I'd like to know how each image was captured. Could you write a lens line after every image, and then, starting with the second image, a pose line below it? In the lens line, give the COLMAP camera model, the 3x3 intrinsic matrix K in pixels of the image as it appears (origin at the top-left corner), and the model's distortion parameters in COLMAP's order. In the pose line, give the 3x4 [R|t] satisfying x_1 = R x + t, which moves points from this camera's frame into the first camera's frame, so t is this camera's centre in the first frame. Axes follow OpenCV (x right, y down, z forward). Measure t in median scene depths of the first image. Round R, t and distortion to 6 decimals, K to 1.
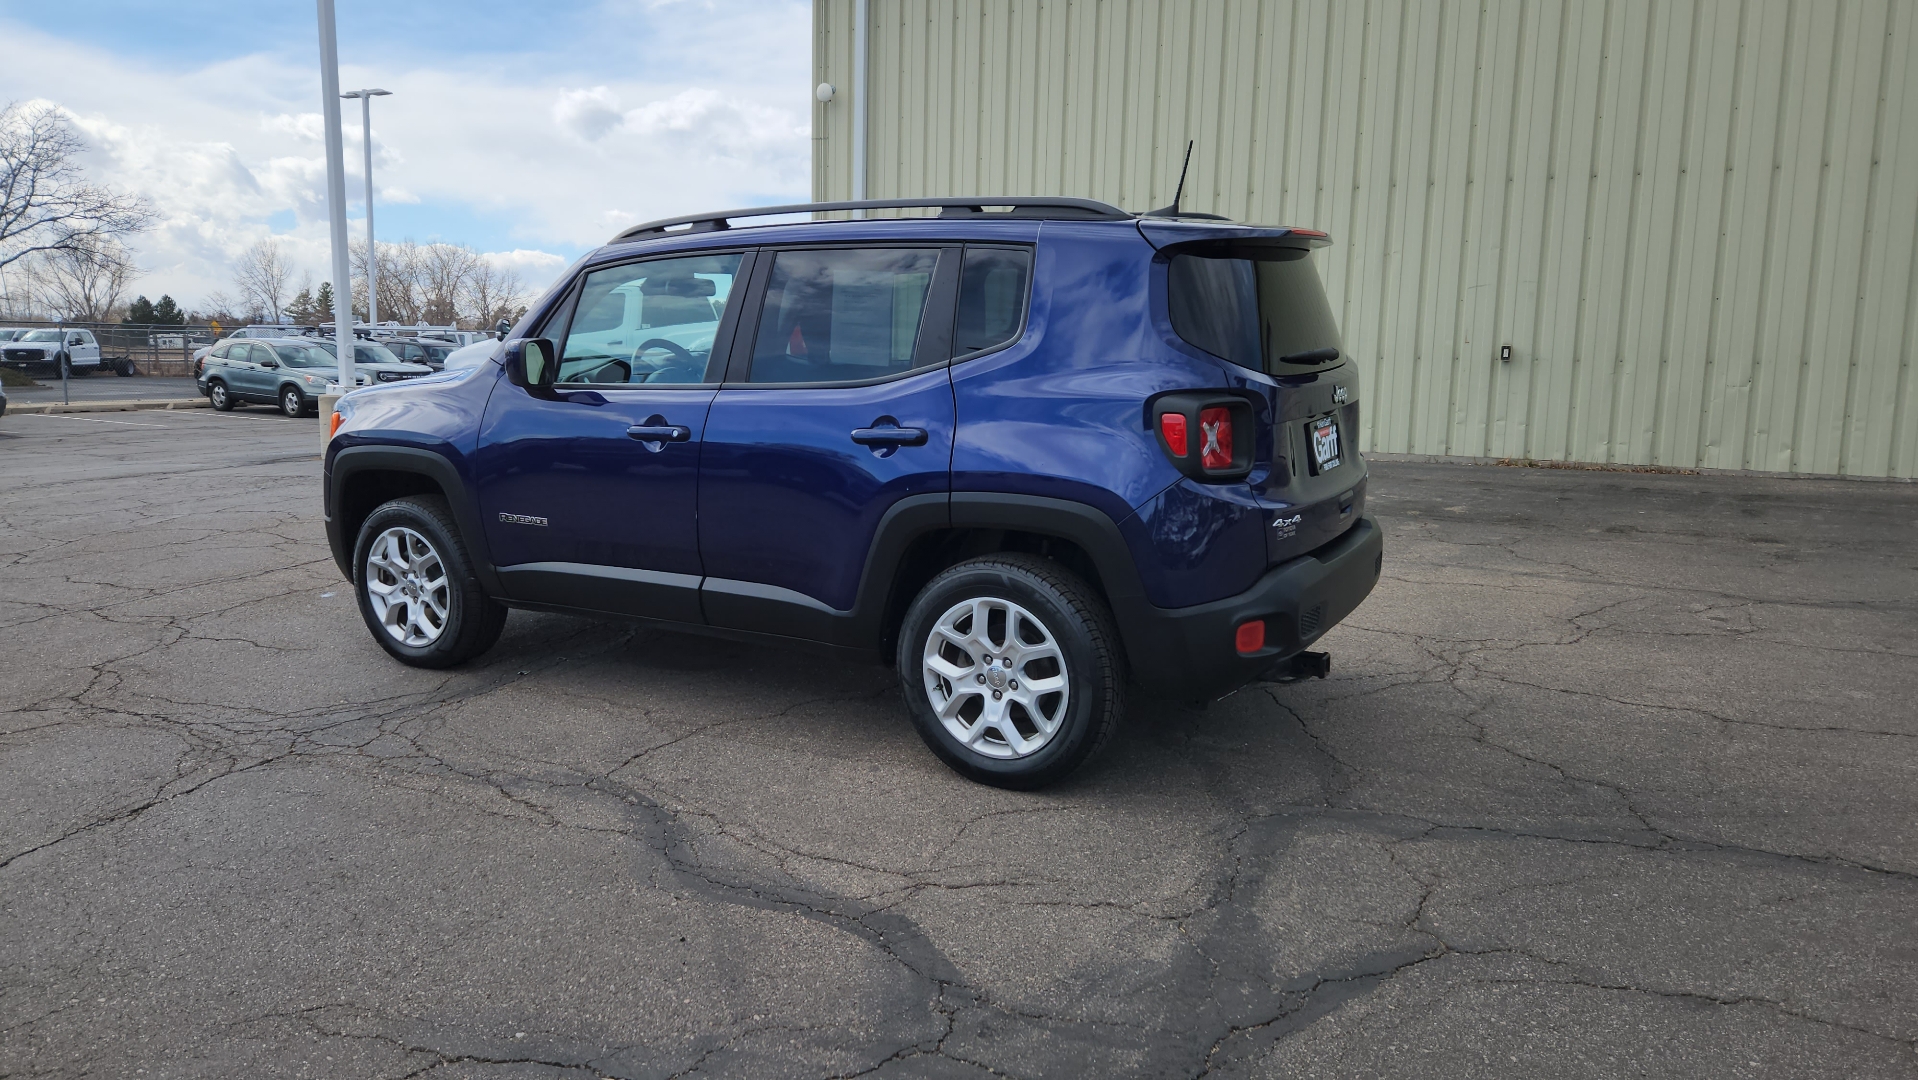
lens RADIAL K [[1273.9, 0, 913.6], [0, 1273.9, 531.1], [0, 0, 1]] dist [0.075689, -0.060071]
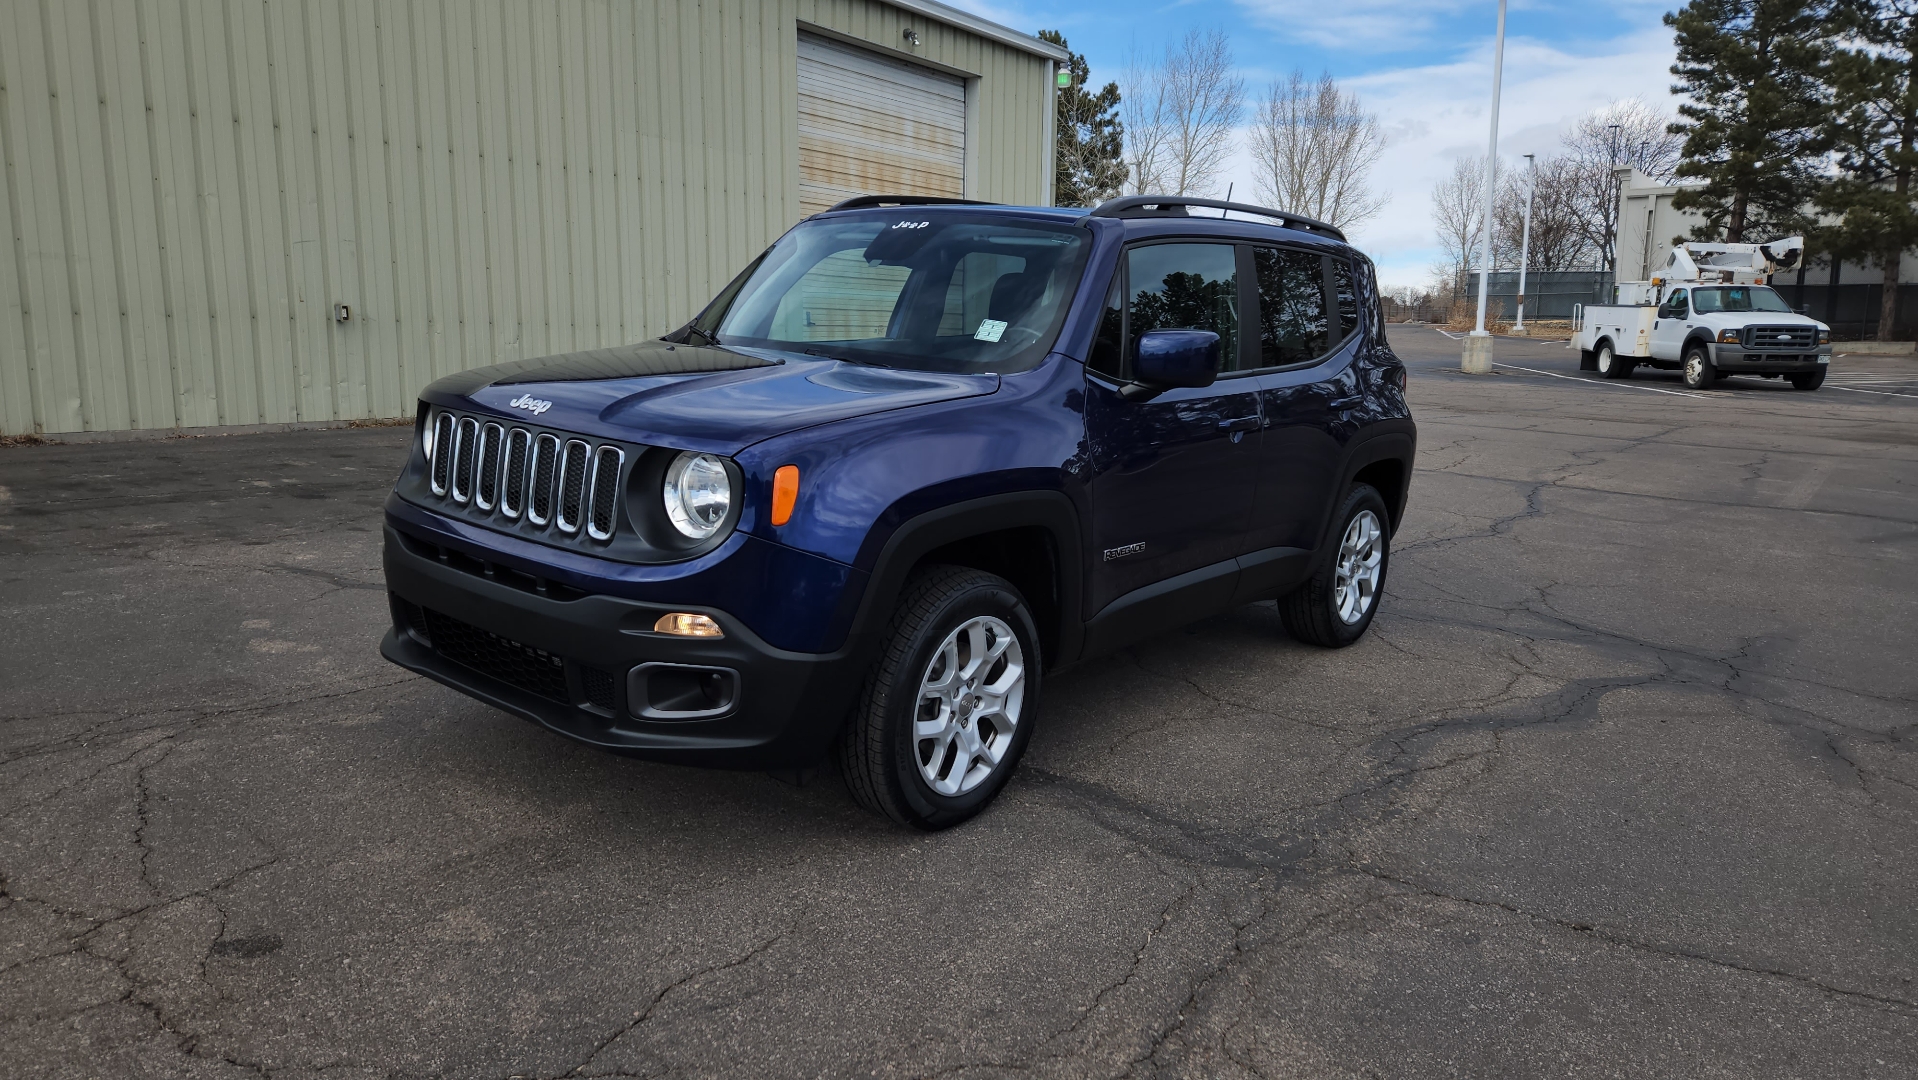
lens RADIAL K [[1273.9, 0, 934.1], [0, 1273.9, 554.4], [0, 0, 1]] dist [0.075689, -0.060071]
pose [[0.141759, -0.185751, 0.972317, -1.262386], [0.126404, 0.977593, 0.168330, -0.180538], [-0.981798, 0.099042, 0.162062, 1.119181]]
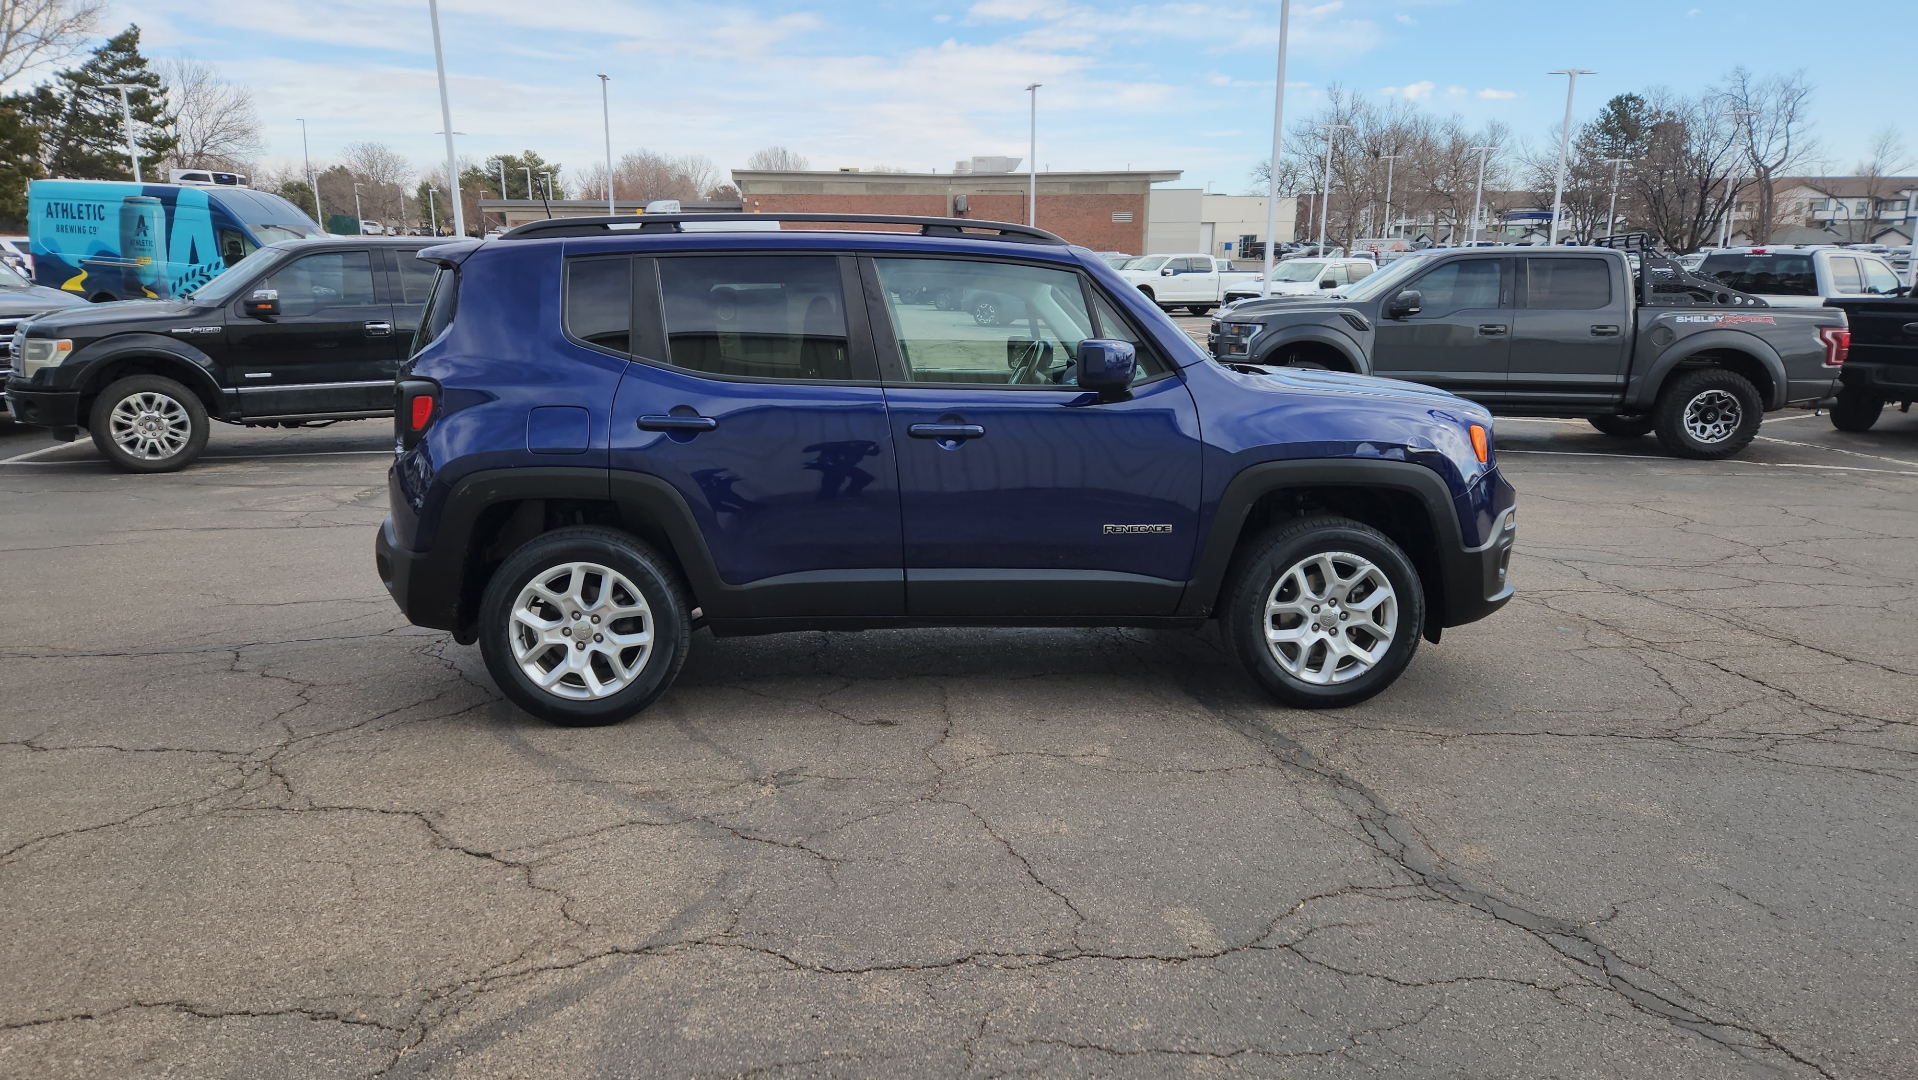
lens RADIAL K [[1273.5, 0, 932.7], [0, 1273.5, 558.8], [0, 0, 1]] dist [0.074182, -0.056173]
pose [[-0.815560, 0.120546, -0.565977, 0.640690], [-0.091622, 0.938825, 0.331983, -0.400811], [0.571373, 0.322607, -0.754624, 2.222813]]
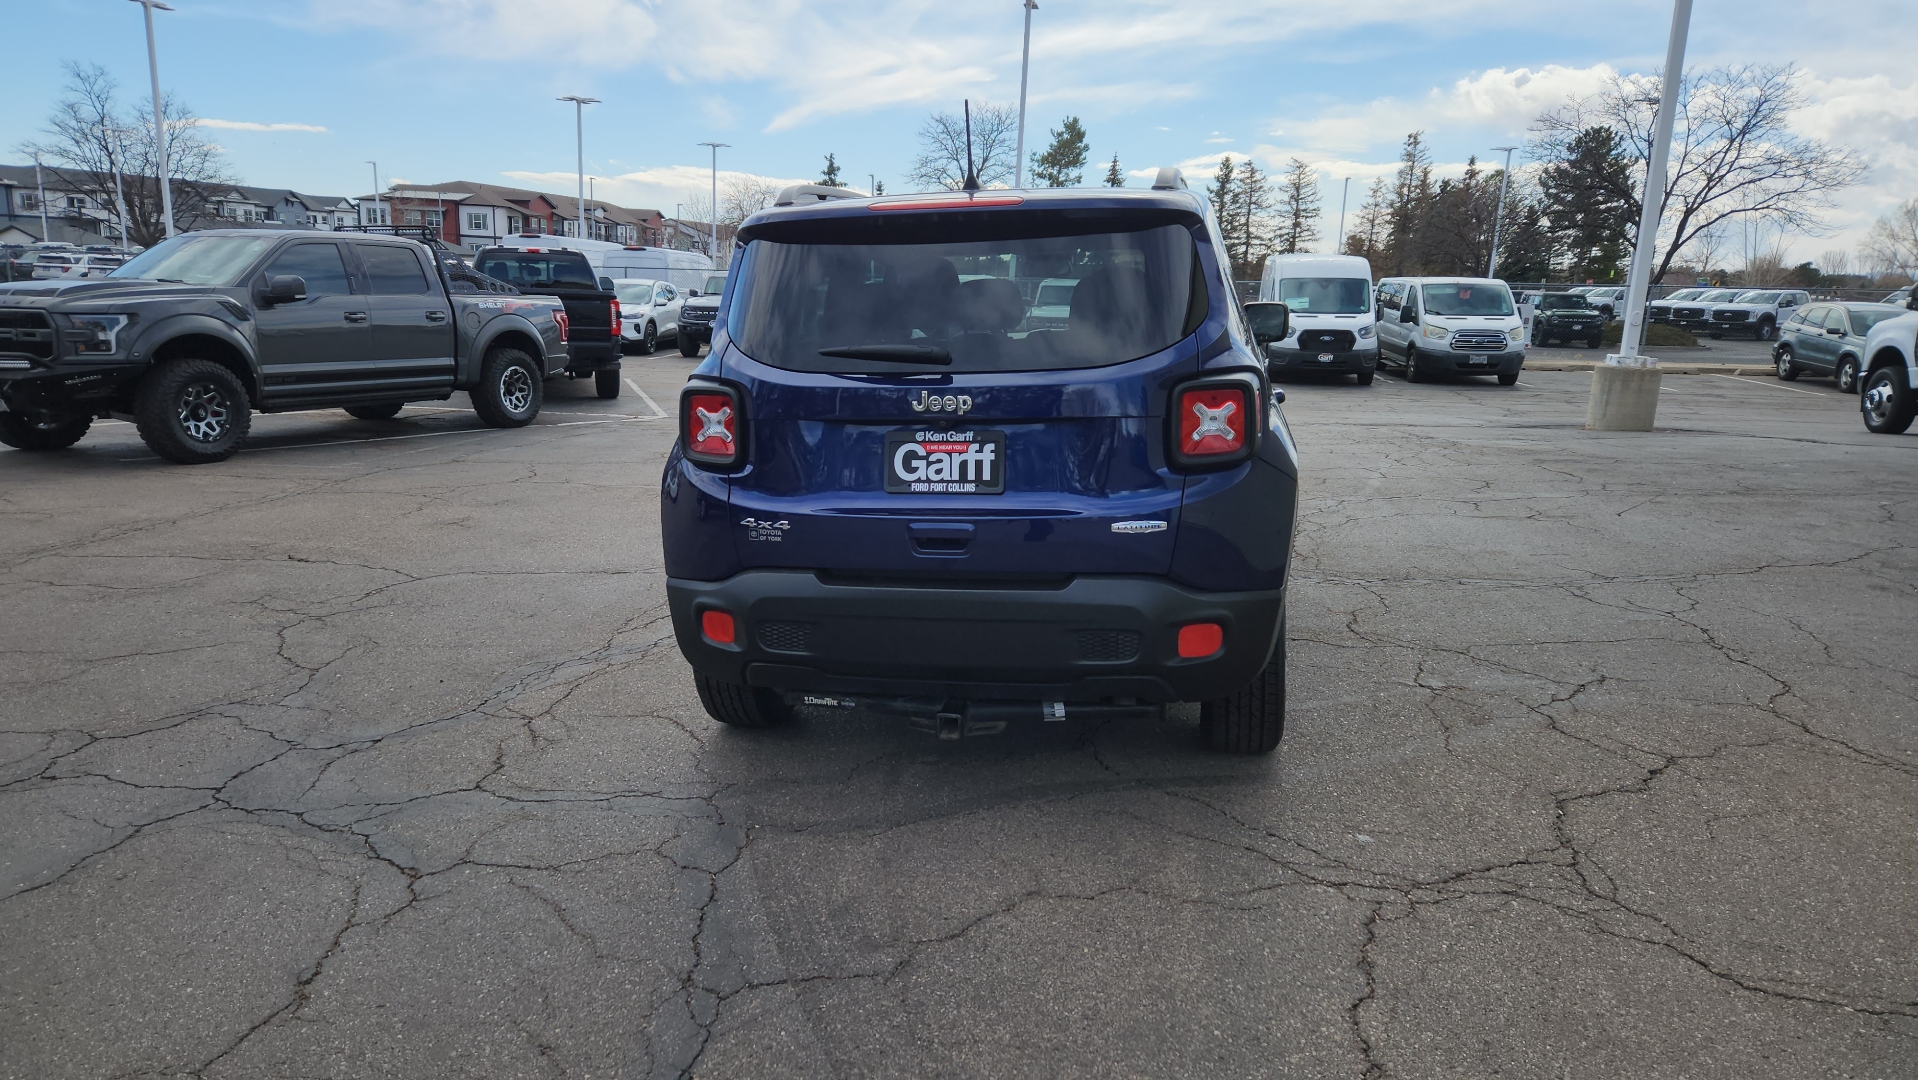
lens RADIAL K [[1273.9, 0, 918.8], [0, 1273.9, 562.7], [0, 0, 1]] dist [0.075689, -0.060071]
pose [[0.337639, 0.200614, -0.919649, 1.062396], [-0.151283, 0.975888, 0.157340, -0.128133], [0.929039, 0.086003, 0.359848, 0.674524]]
